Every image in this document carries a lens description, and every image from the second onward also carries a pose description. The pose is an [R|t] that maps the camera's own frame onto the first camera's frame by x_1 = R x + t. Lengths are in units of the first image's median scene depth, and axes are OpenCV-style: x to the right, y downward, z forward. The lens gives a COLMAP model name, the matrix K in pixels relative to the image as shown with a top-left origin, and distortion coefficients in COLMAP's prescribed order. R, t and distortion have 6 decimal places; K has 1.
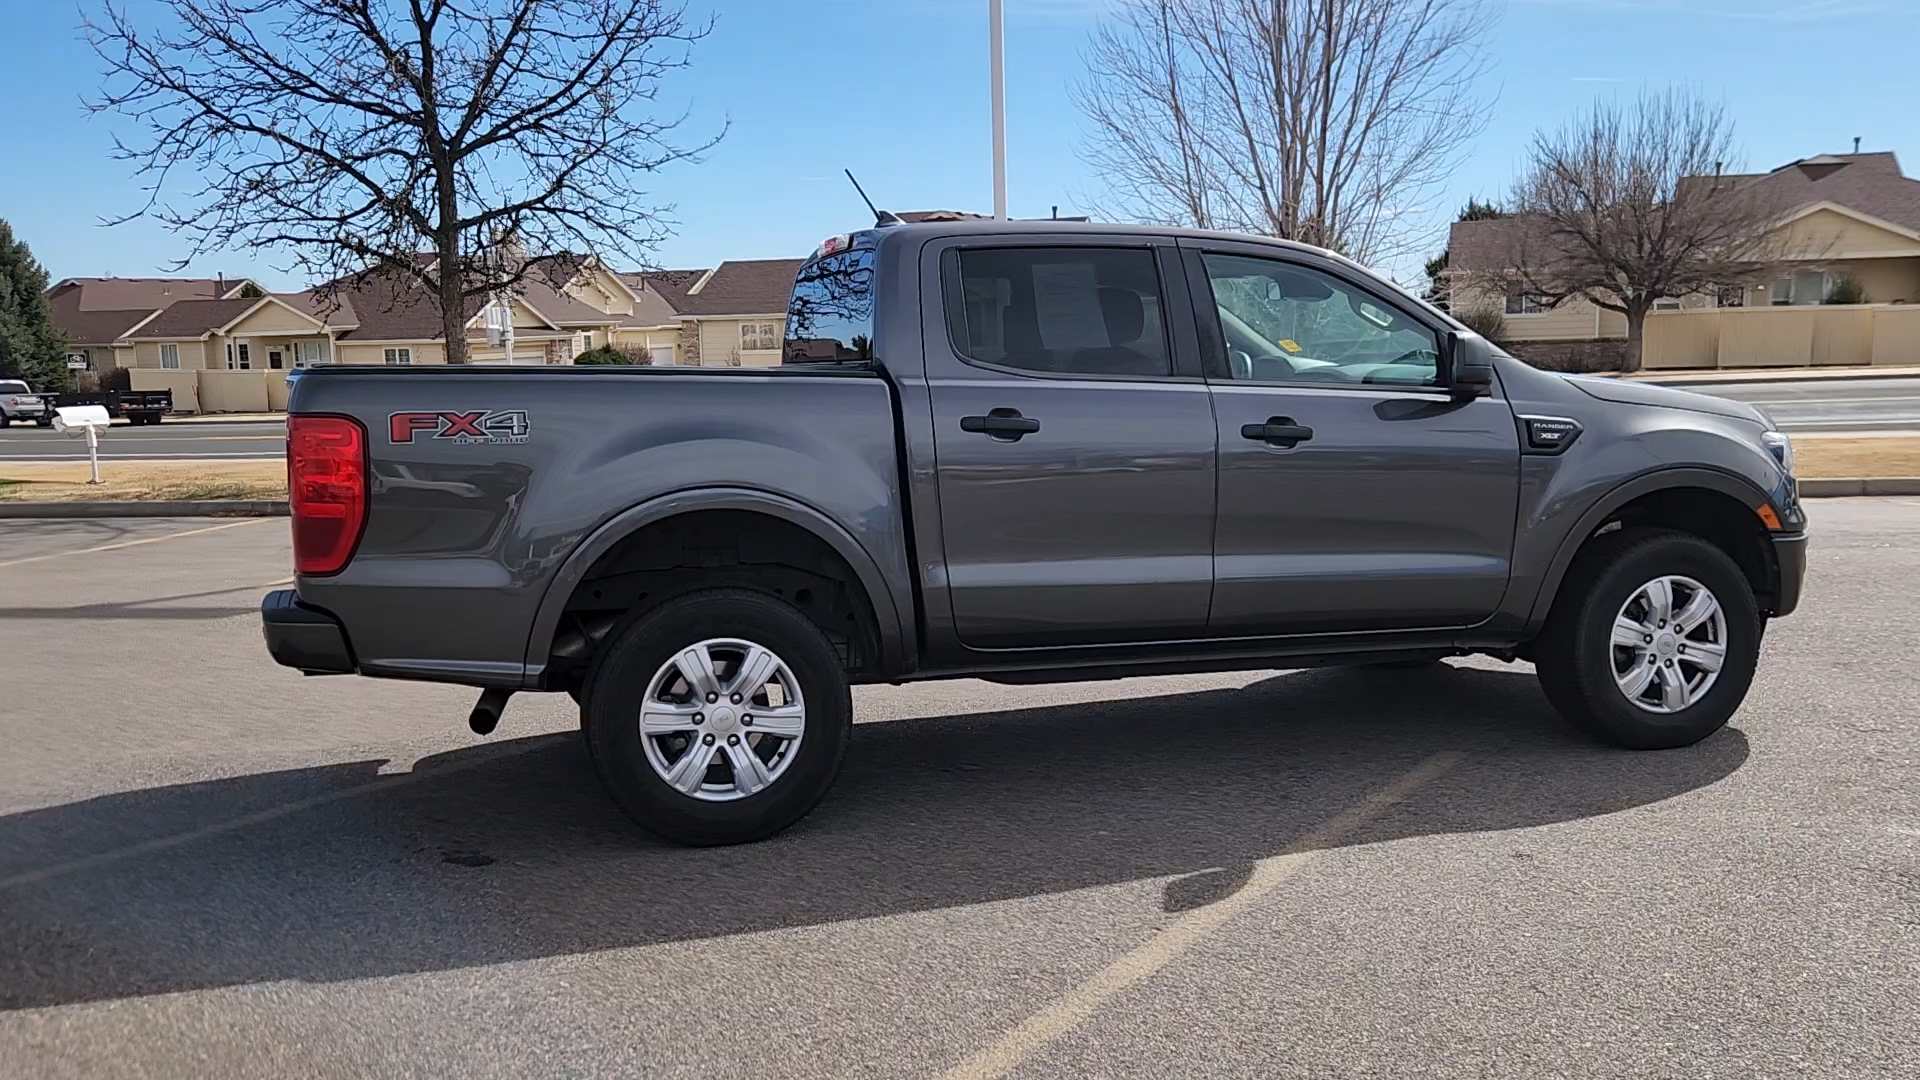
lens RADIAL K [[1625.9, 0, 950.0], [0, 1625.9, 541.8], [0, 0, 1]] dist [0.035511, -0.020714]
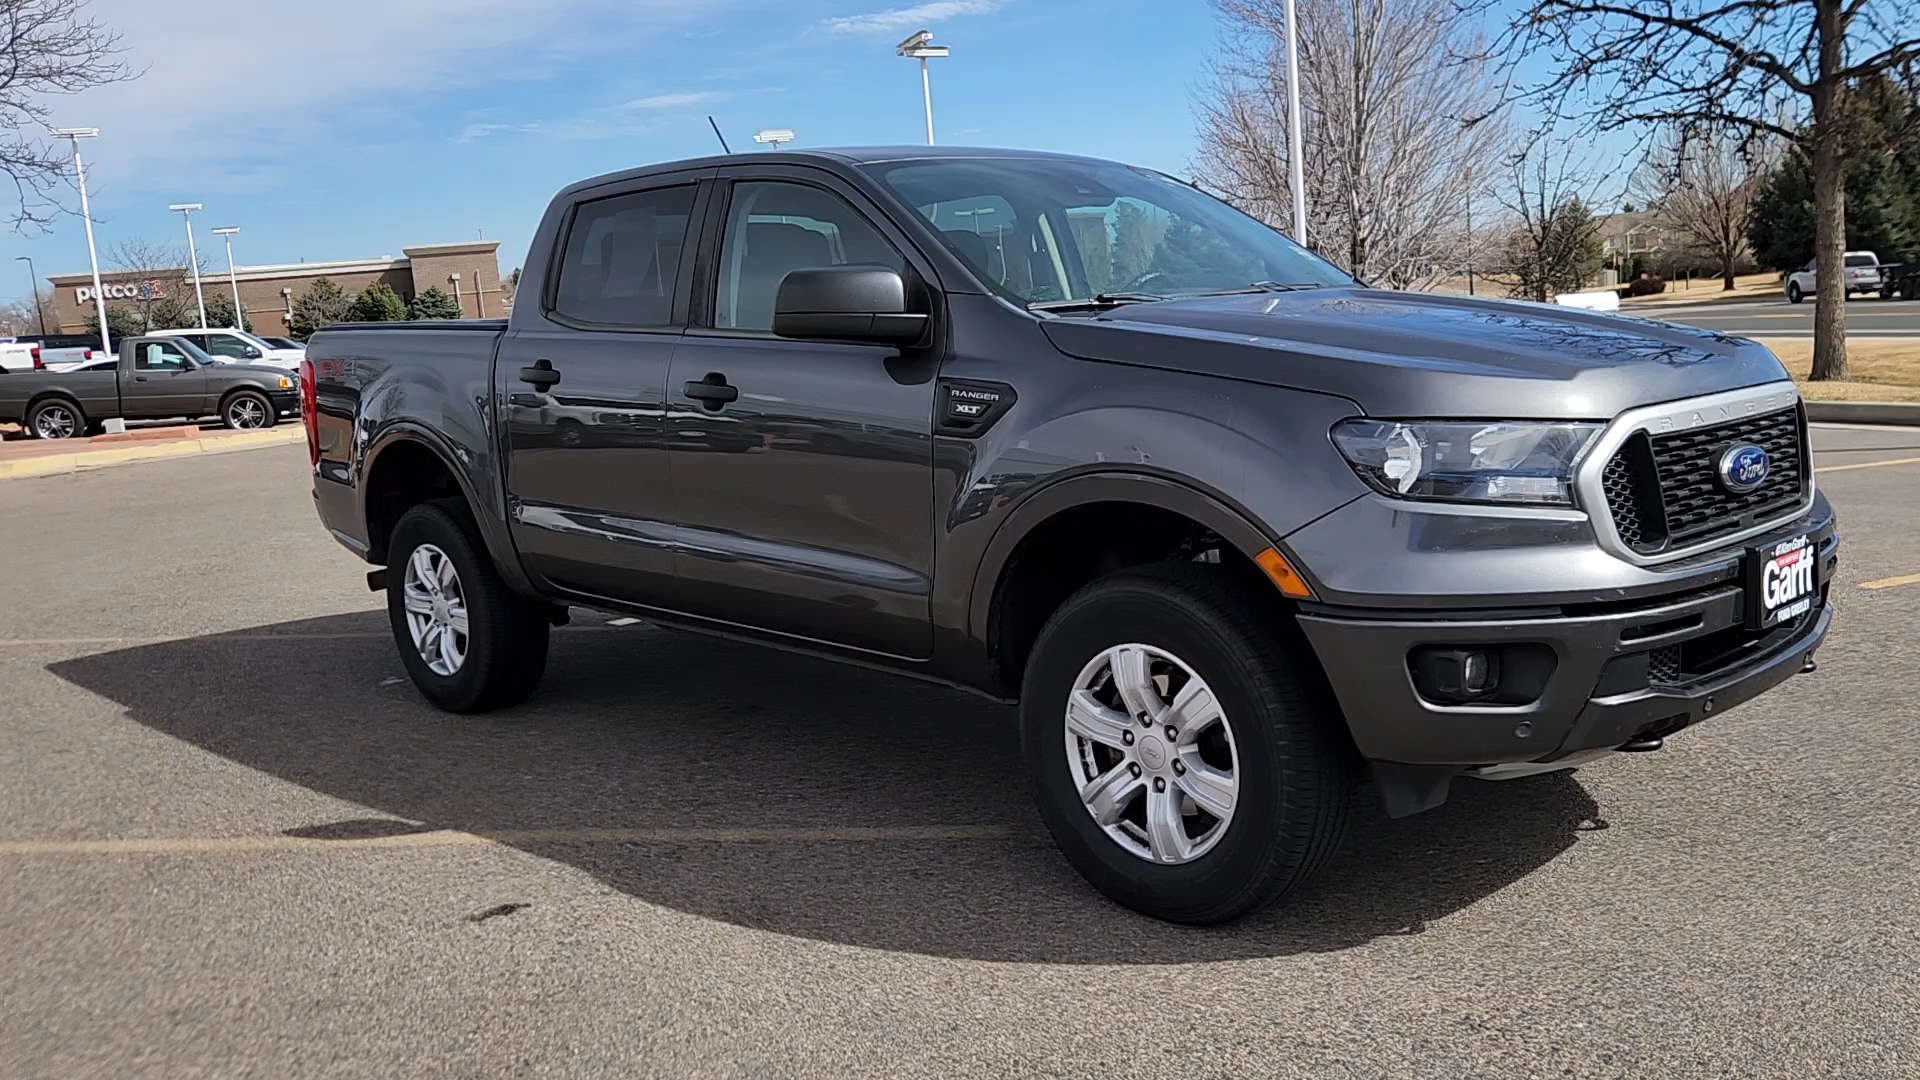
lens RADIAL K [[1628.2, 0, 949.6], [0, 1628.2, 542.5], [0, 0, 1]] dist [0.033507, -0.021136]
pose [[0.452306, 0.120238, -0.883720, 0.937520], [-0.048220, 0.992718, 0.110388, -0.080920], [0.890558, -0.007316, 0.454811, 0.649892]]
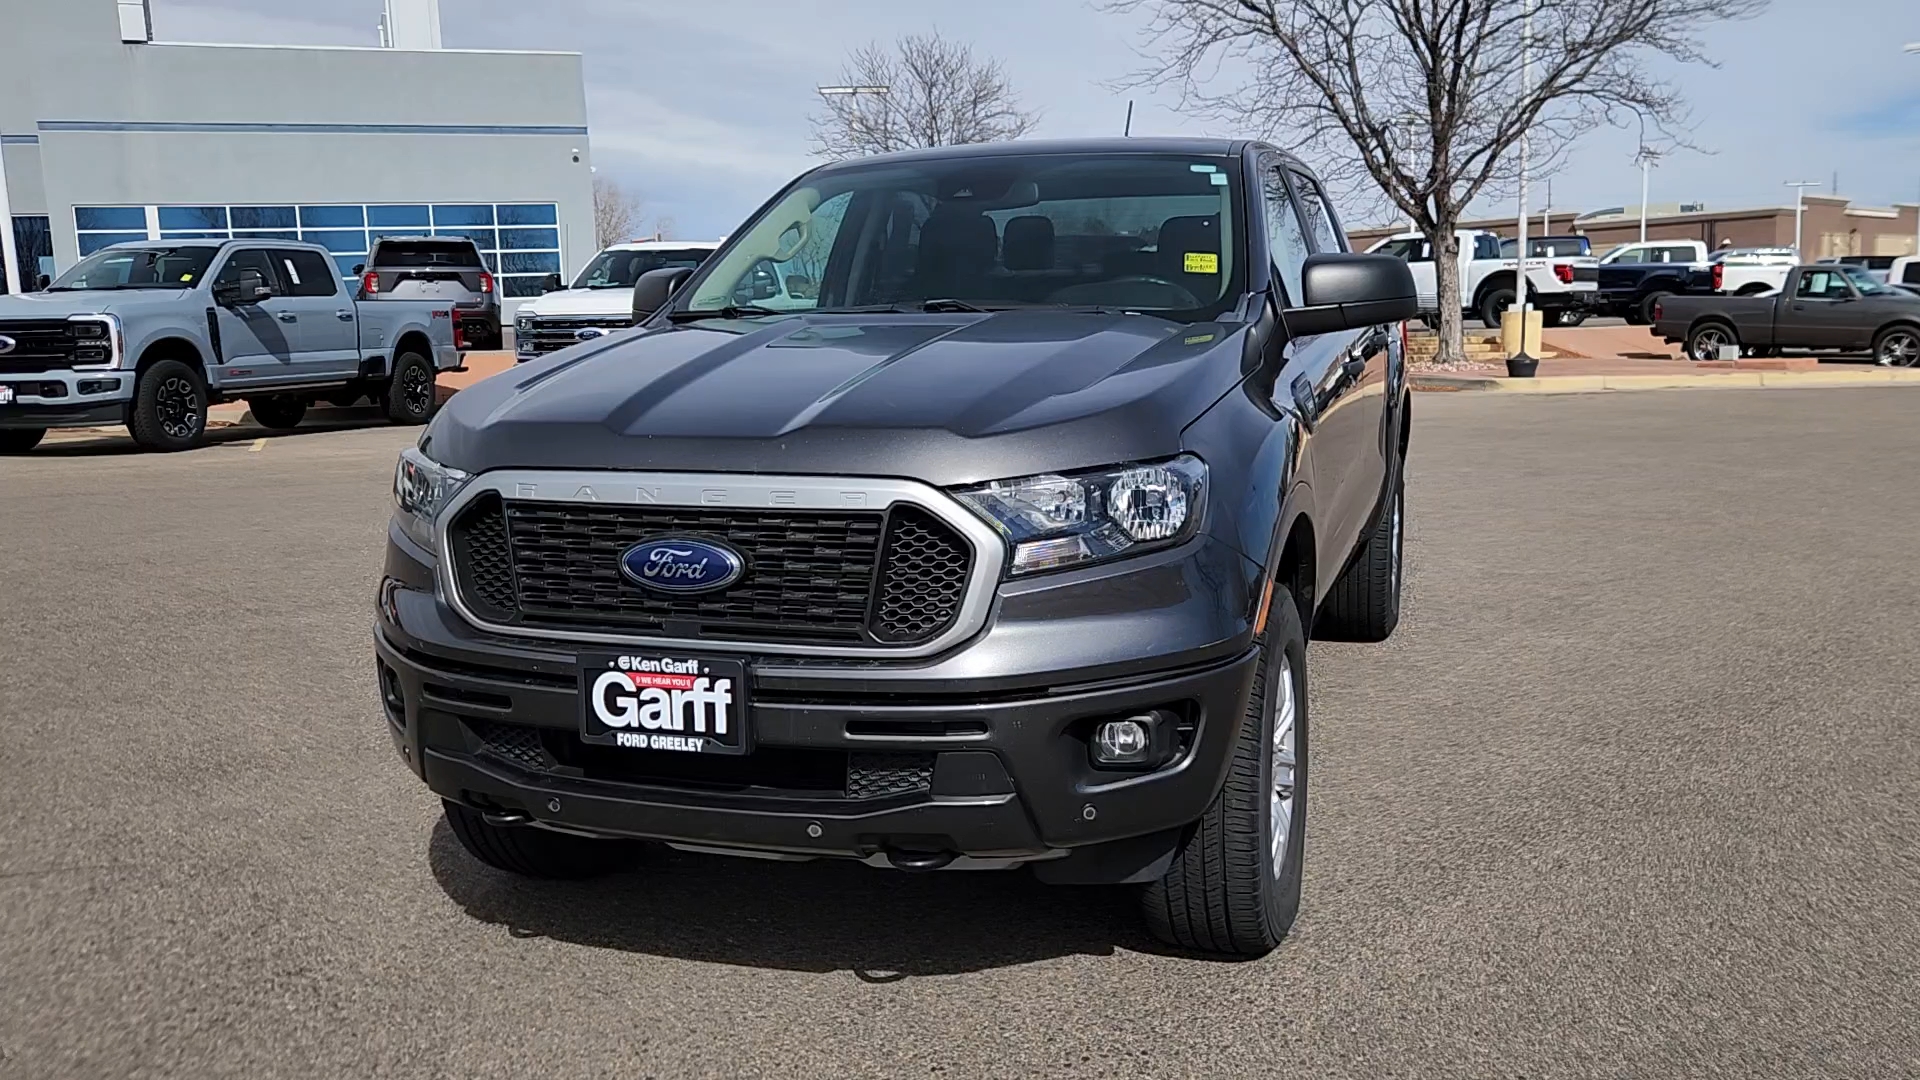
lens RADIAL K [[1628.2, 0, 949.6], [0, 1628.2, 542.5], [0, 0, 1]] dist [0.033507, -0.021136]
pose [[-0.583704, 0.150336, -0.797927, 0.885451], [-0.060264, 0.971979, 0.227213, -0.180810], [0.809727, 0.180712, -0.558288, 1.524869]]
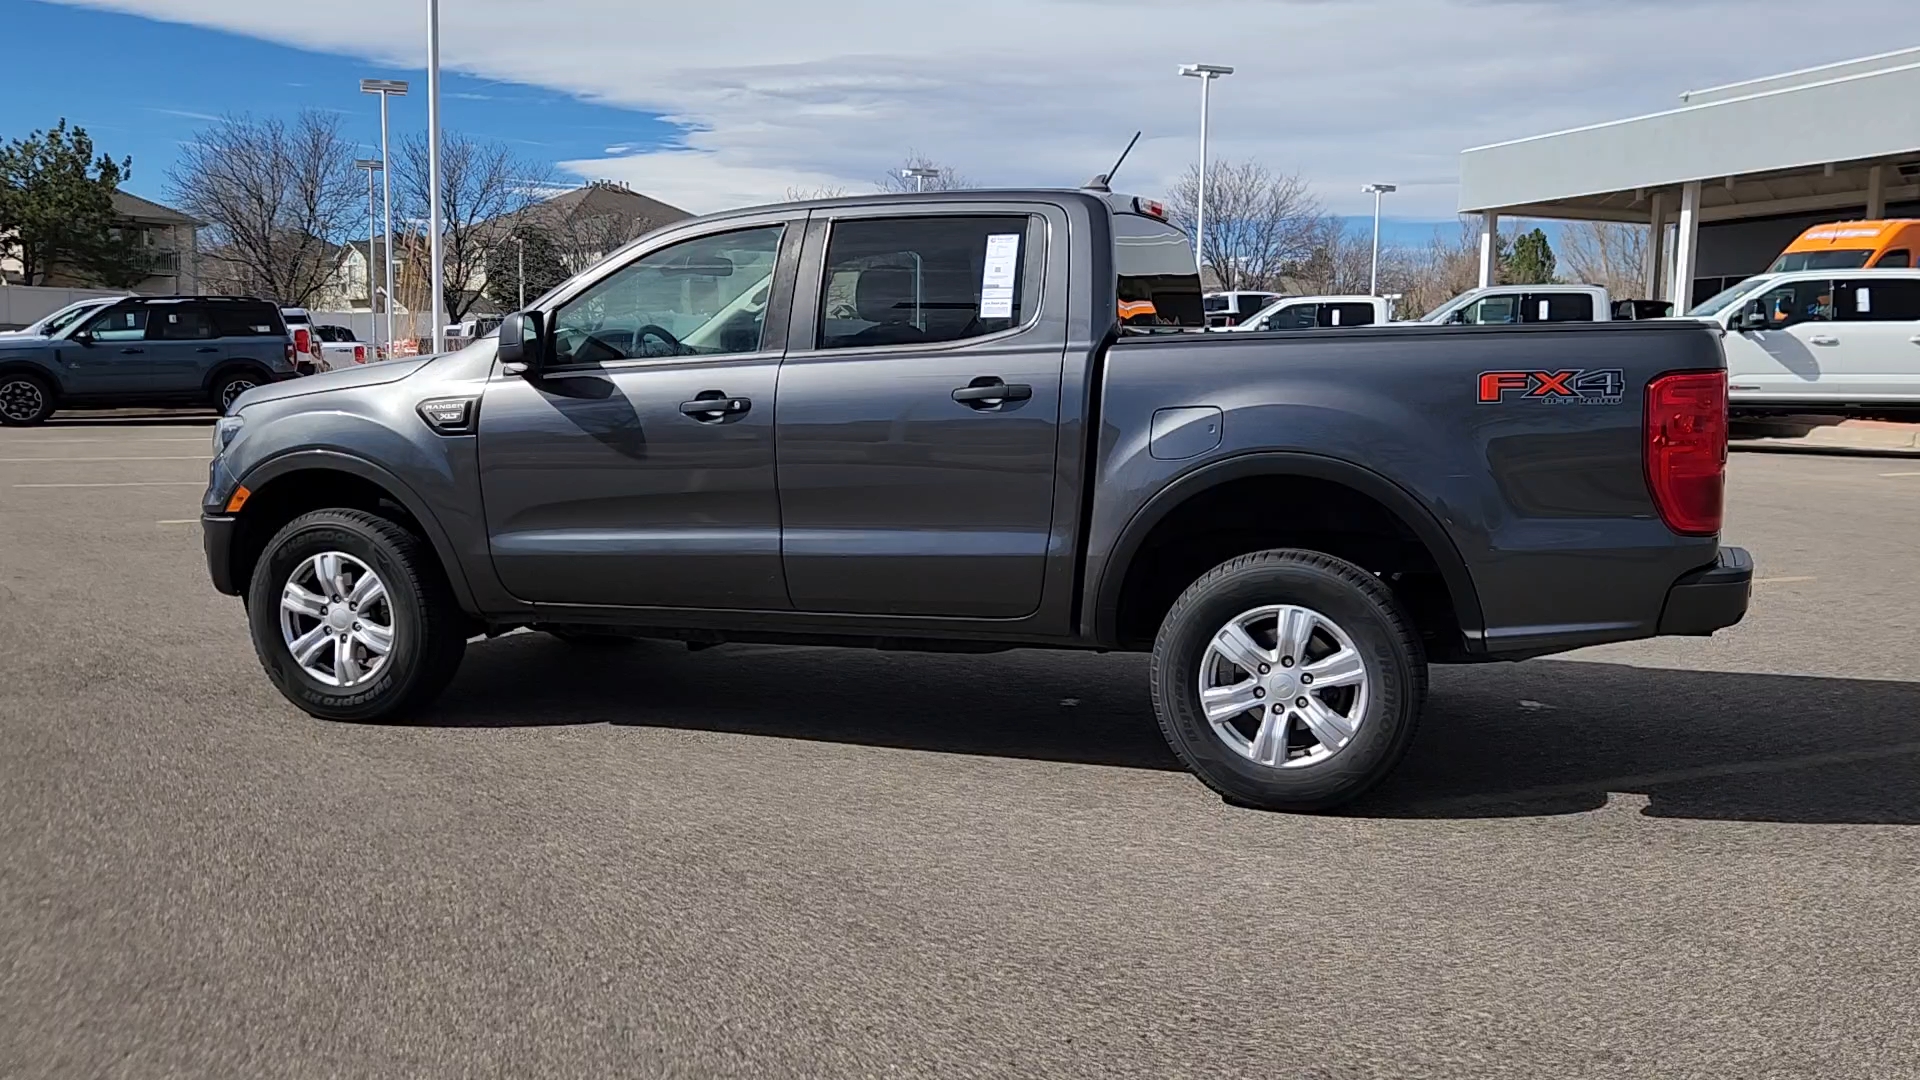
lens RADIAL K [[1625.9, 0, 950.0], [0, 1625.9, 541.8], [0, 0, 1]] dist [0.035511, -0.020714]
pose [[-0.811552, -0.053065, 0.581866, -0.547411], [0.080234, 0.976312, 0.200943, -0.190180], [-0.578745, 0.209761, -0.788070, 1.865537]]
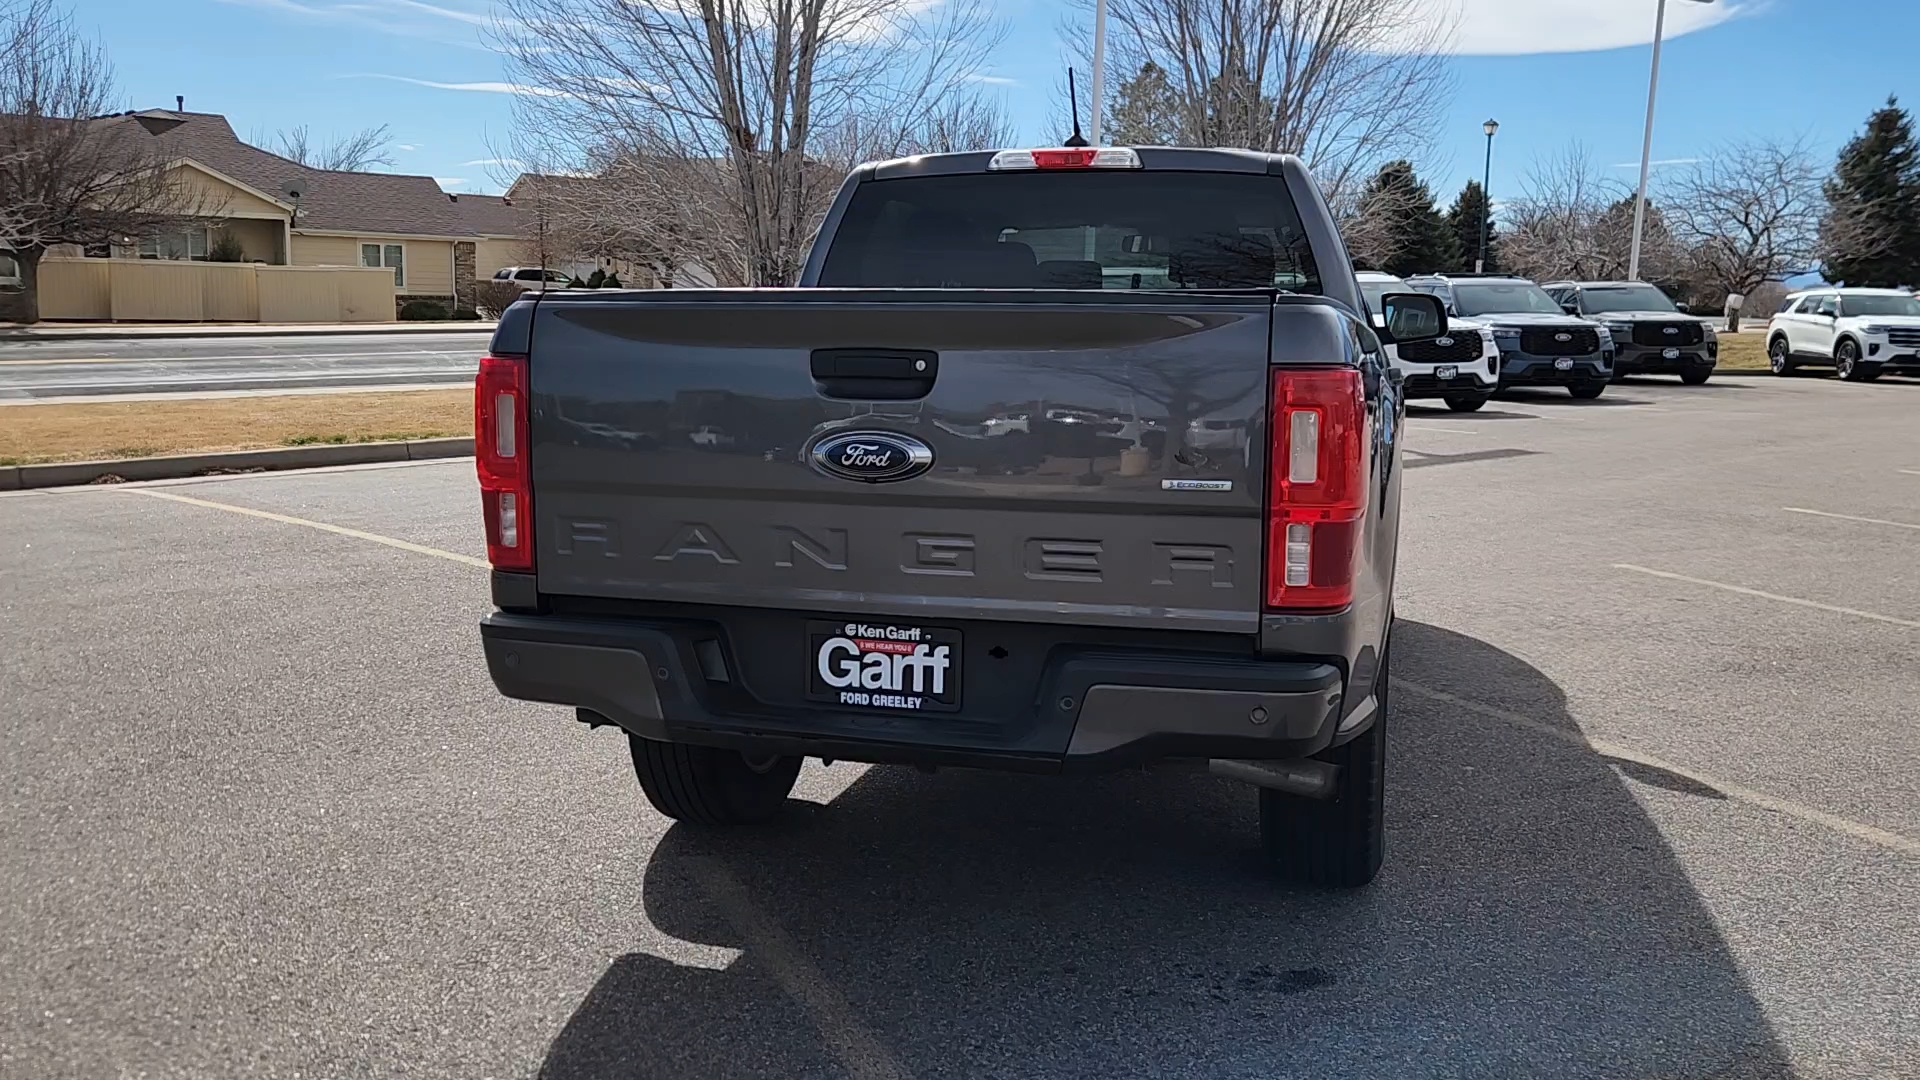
lens RADIAL K [[1625.9, 0, 950.0], [0, 1625.9, 541.8], [0, 0, 1]] dist [0.035511, -0.020714]
pose [[0.533754, -0.094344, 0.840361, -0.796213], [0.071562, 0.995232, 0.066279, -0.048258], [-0.842607, 0.024761, 0.537960, 0.604648]]
